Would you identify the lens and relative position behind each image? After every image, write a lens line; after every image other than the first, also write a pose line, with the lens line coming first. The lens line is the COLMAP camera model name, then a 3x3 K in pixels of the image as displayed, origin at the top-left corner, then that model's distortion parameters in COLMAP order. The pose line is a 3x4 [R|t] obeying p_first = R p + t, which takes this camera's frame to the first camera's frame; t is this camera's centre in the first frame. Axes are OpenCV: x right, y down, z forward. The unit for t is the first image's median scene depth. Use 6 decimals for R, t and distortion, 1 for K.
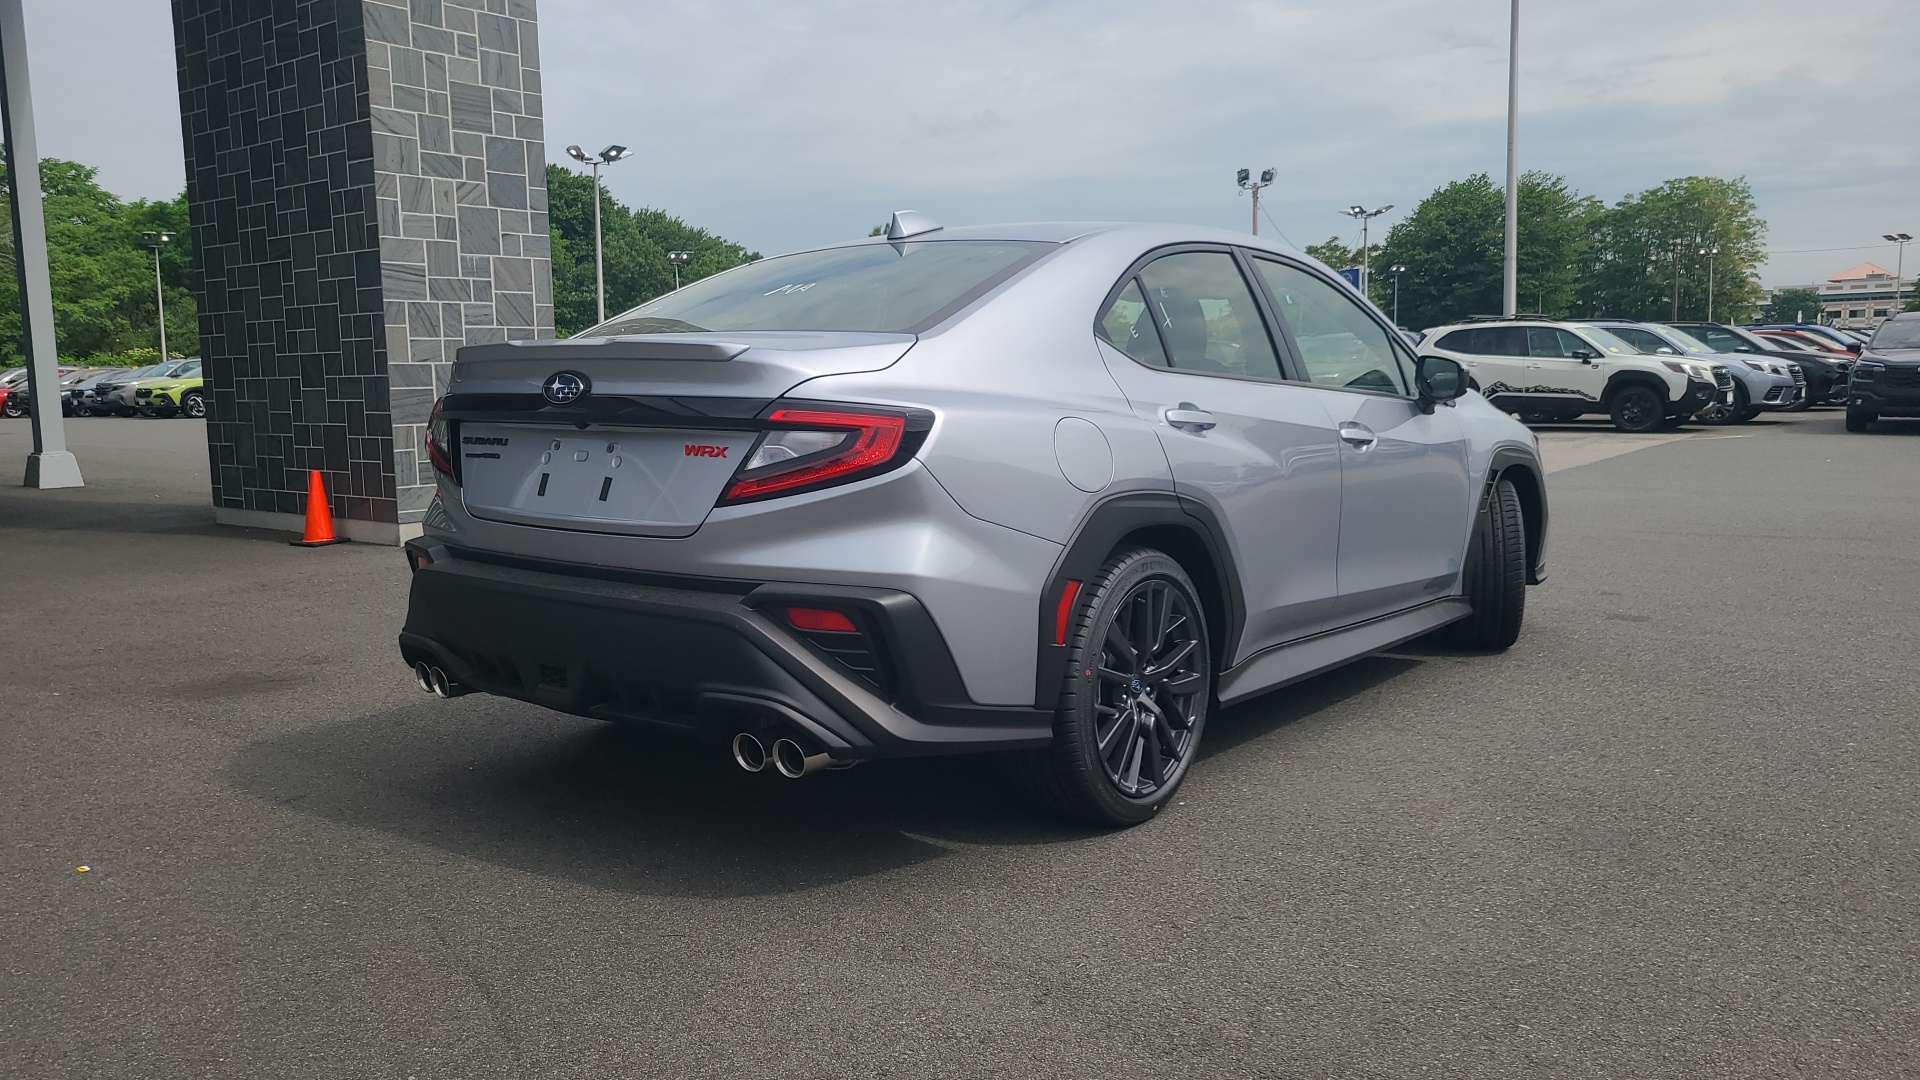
lens RADIAL K [[1439.6, 0, 957.8], [0, 1439.6, 538.2], [0, 0, 1]] dist [0.061394, -0.042473]
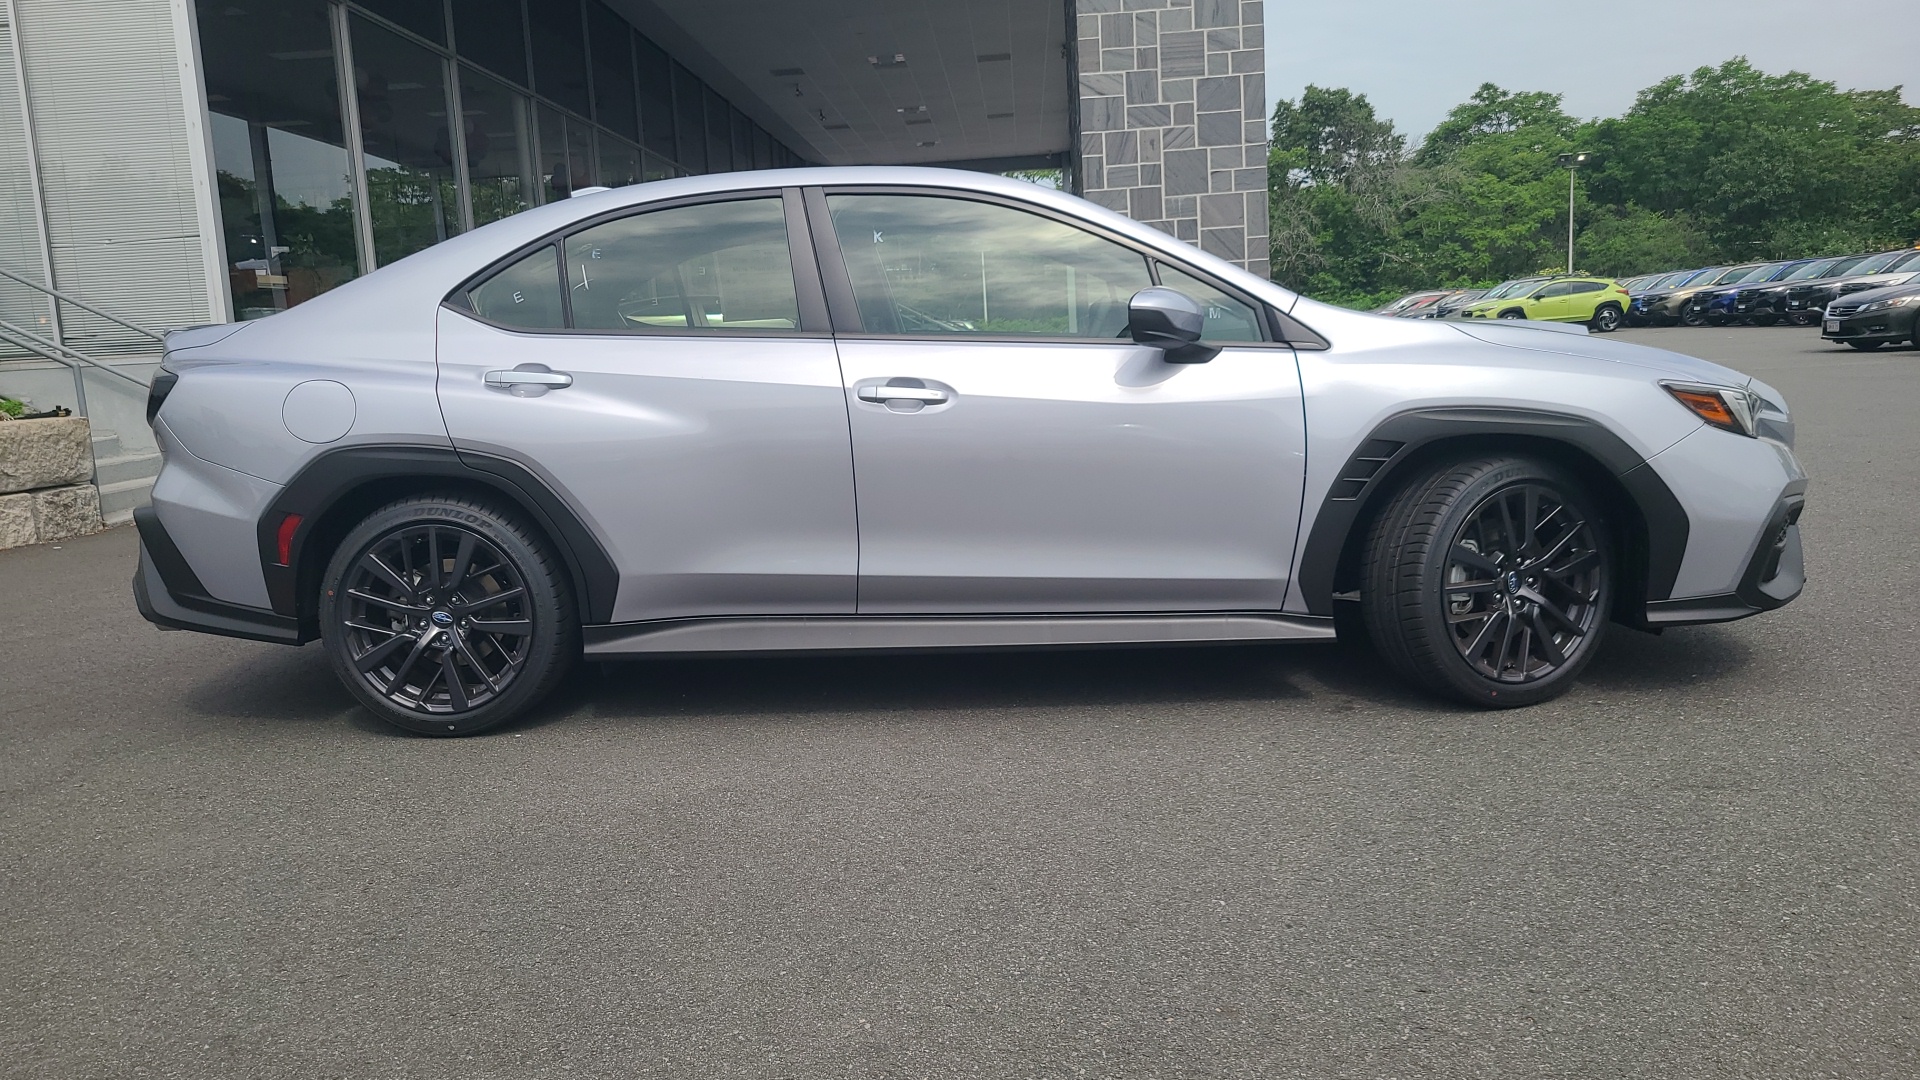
lens RADIAL K [[1439.6, 0, 900.0], [0, 1439.6, 535.9], [0, 0, 1]] dist [0.061394, -0.042473]
pose [[0.580691, 0.097191, -0.808302, 0.430459], [-0.051427, 0.995245, 0.082724, -0.025460], [0.812498, -0.006468, 0.582928, 0.218783]]
